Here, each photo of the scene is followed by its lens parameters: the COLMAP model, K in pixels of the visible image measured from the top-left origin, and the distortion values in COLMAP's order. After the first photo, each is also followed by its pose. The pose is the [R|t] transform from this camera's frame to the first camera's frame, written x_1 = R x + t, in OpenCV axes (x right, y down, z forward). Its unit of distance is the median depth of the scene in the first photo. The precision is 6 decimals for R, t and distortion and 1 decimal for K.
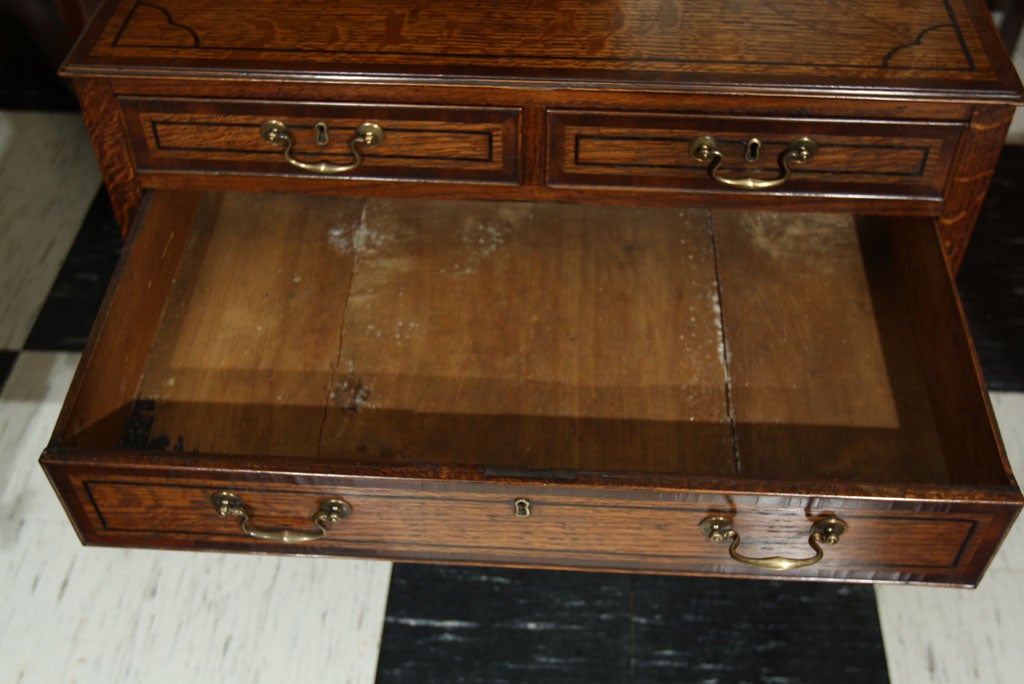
lens RADIAL K [[1169.4, 0, 512.0], [0, 1169.4, 342.0], [0, 0, 1]] dist [-0.054968, 0.053722]
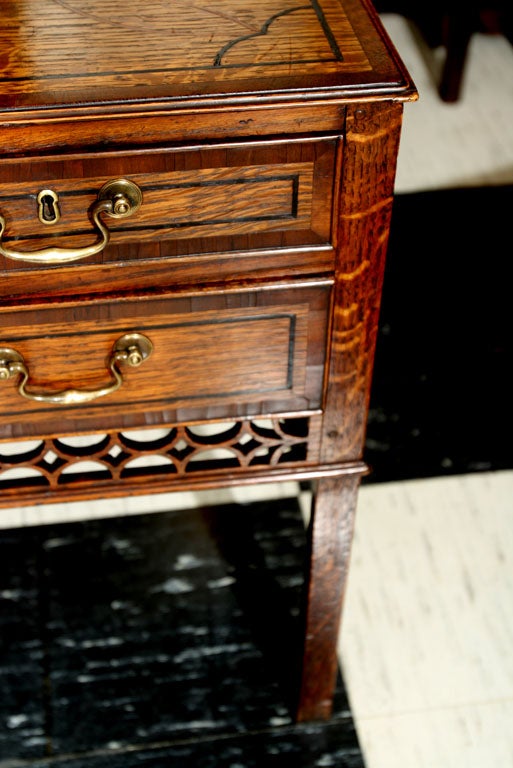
lens RADIAL K [[1182.6, 0, 256.5], [0, 1182.6, 384.0], [0, 0, 1]] dist [-0.008879, 0.003355]
pose [[0.976204, -0.128808, 0.174454, 0.190269], [0.137462, 0.989762, -0.038413, -0.017910], [-0.167720, 0.061480, 0.983916, 0.300936]]
